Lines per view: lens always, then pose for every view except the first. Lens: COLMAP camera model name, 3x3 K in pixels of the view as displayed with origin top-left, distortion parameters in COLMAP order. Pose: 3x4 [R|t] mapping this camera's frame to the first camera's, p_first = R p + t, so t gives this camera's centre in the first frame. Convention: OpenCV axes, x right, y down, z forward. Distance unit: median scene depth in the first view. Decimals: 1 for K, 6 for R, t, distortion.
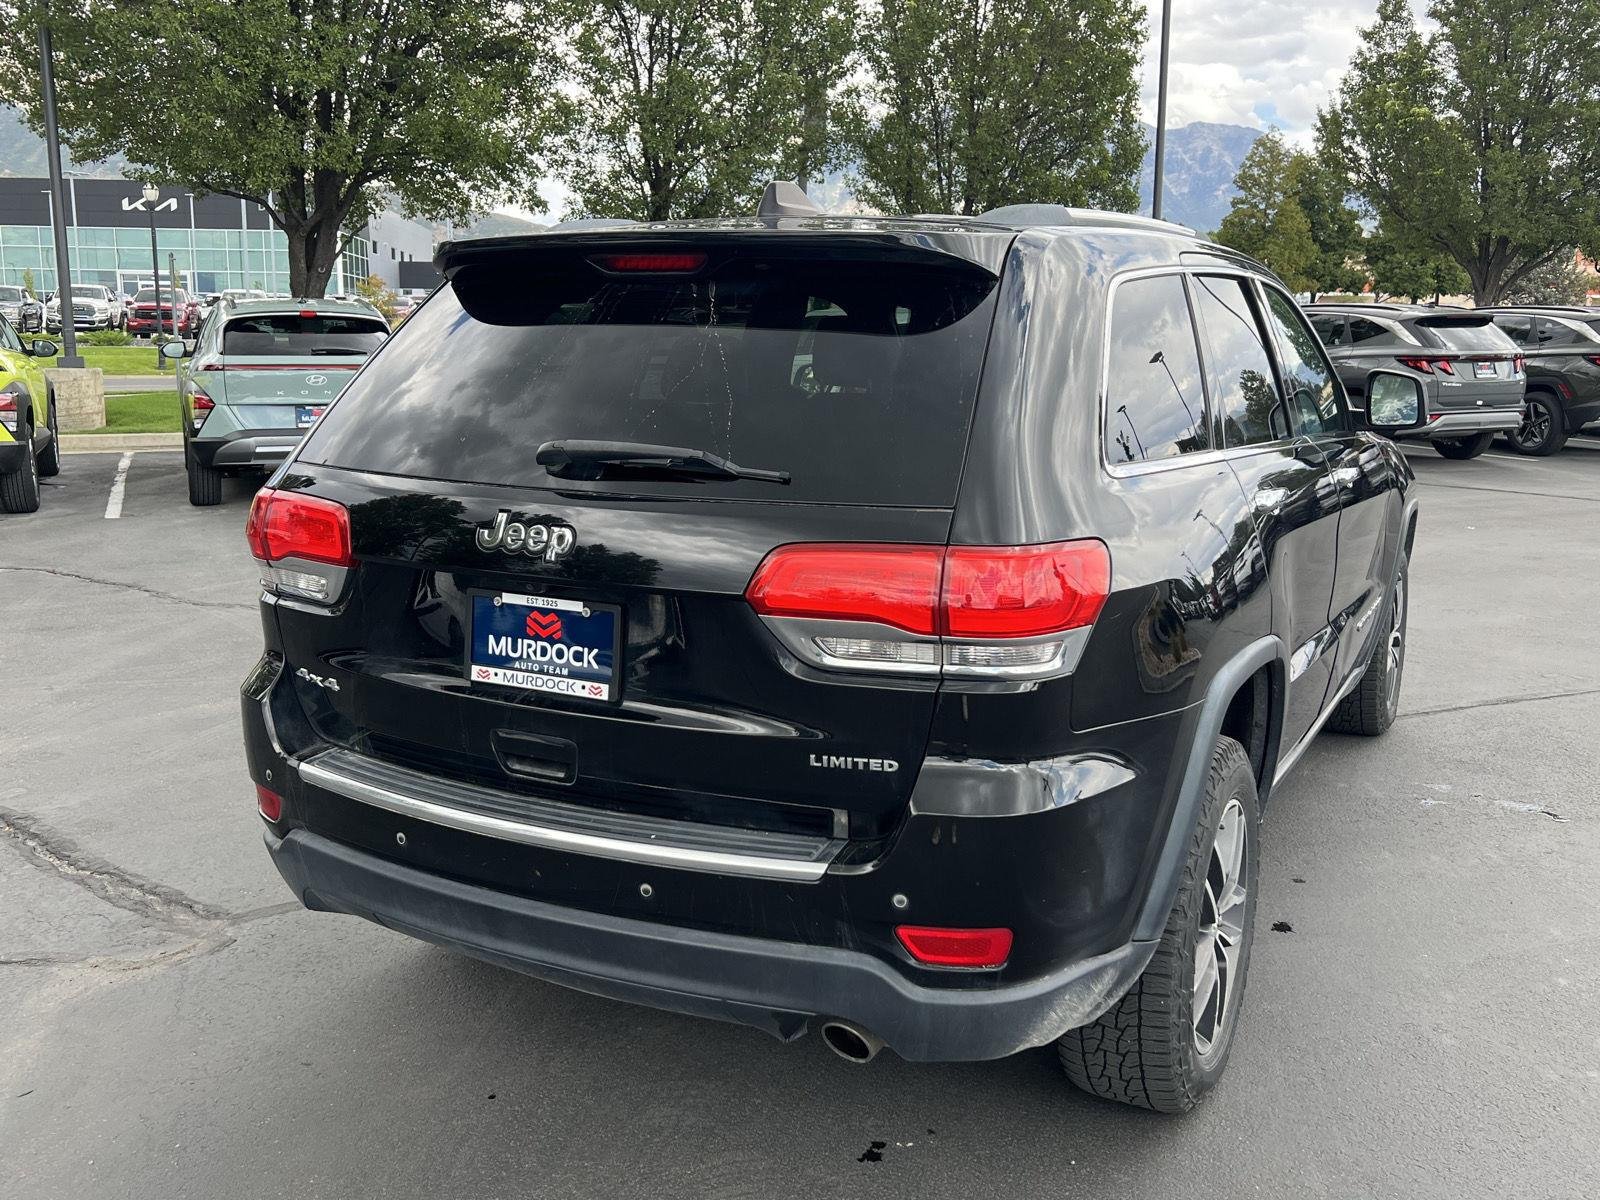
lens RADIAL K [[1520.3, 0, 803.2], [0, 1520.3, 583.4], [0, 0, 1]] dist [0.024173, 0.000000]
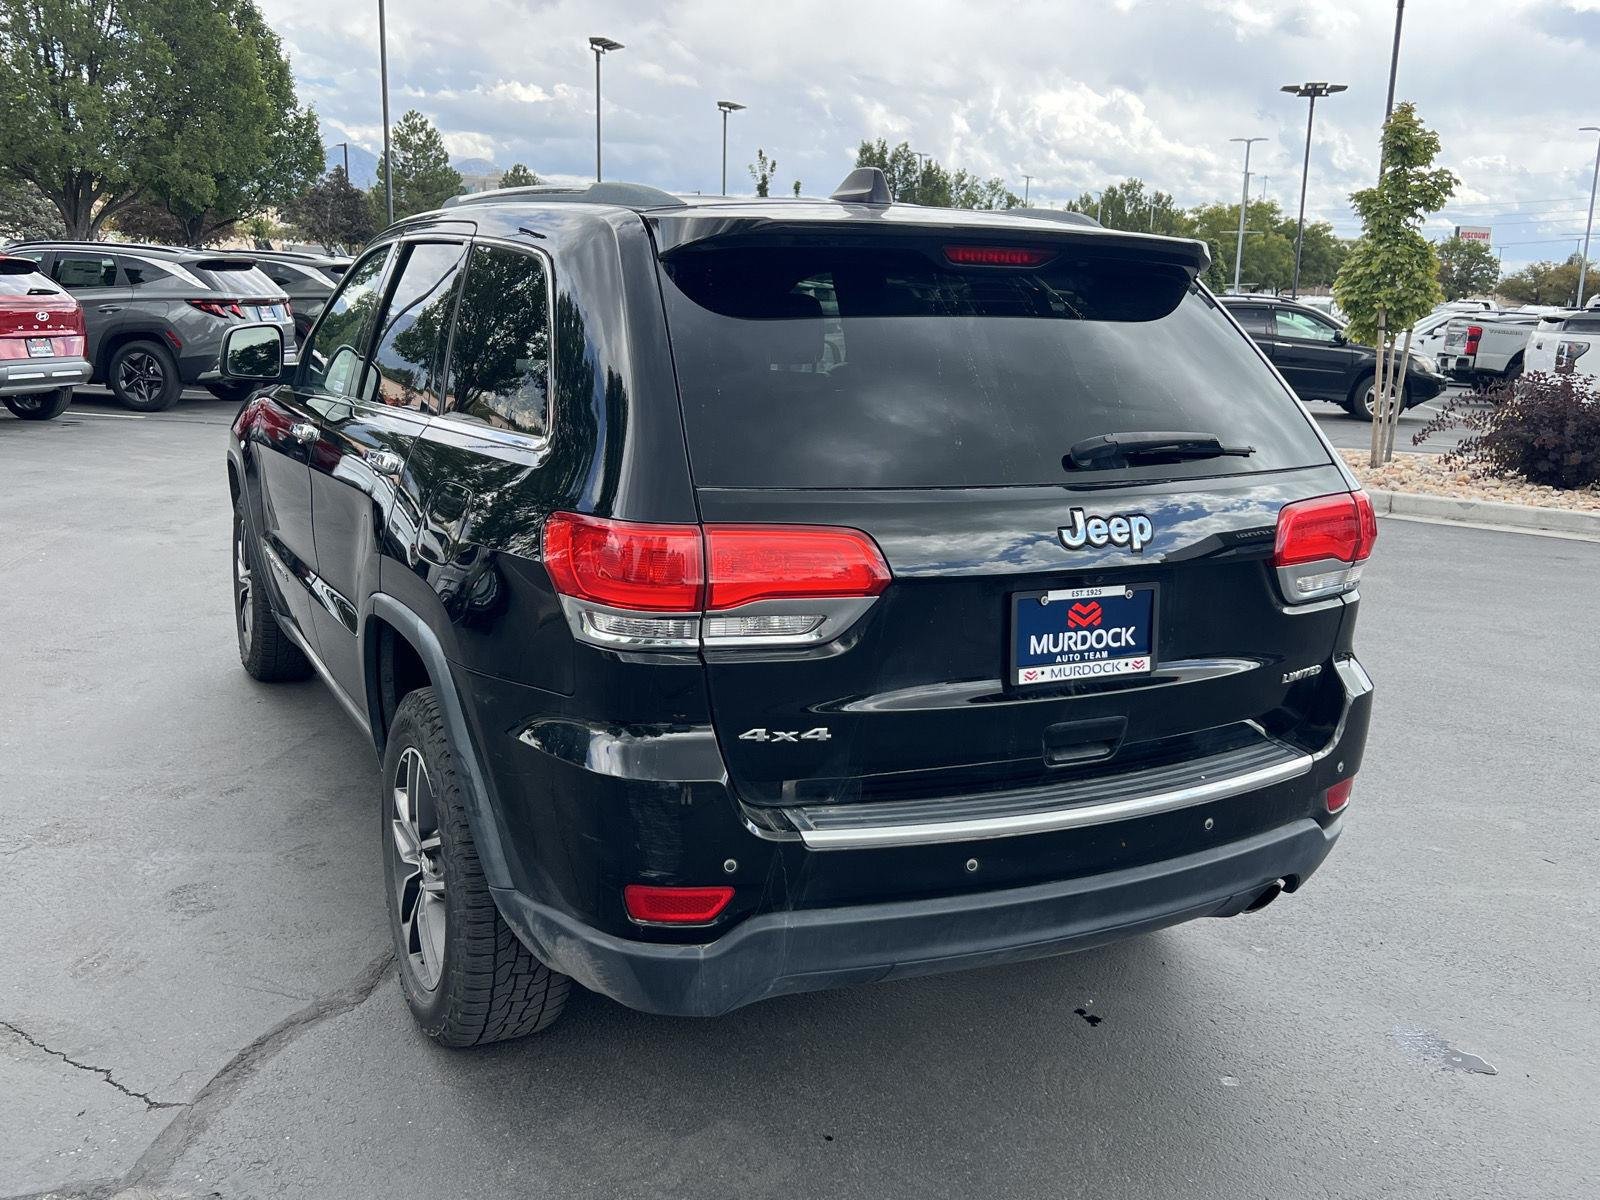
lens RADIAL K [[1520.3, 0, 806.9], [0, 1520.3, 603.7], [0, 0, 1]] dist [0.024173, 0.000000]
pose [[0.582764, -0.157498, 0.797233, -1.107991], [0.121319, 0.986907, 0.106287, -0.113983], [-0.803534, 0.034780, 0.594241, 0.528913]]
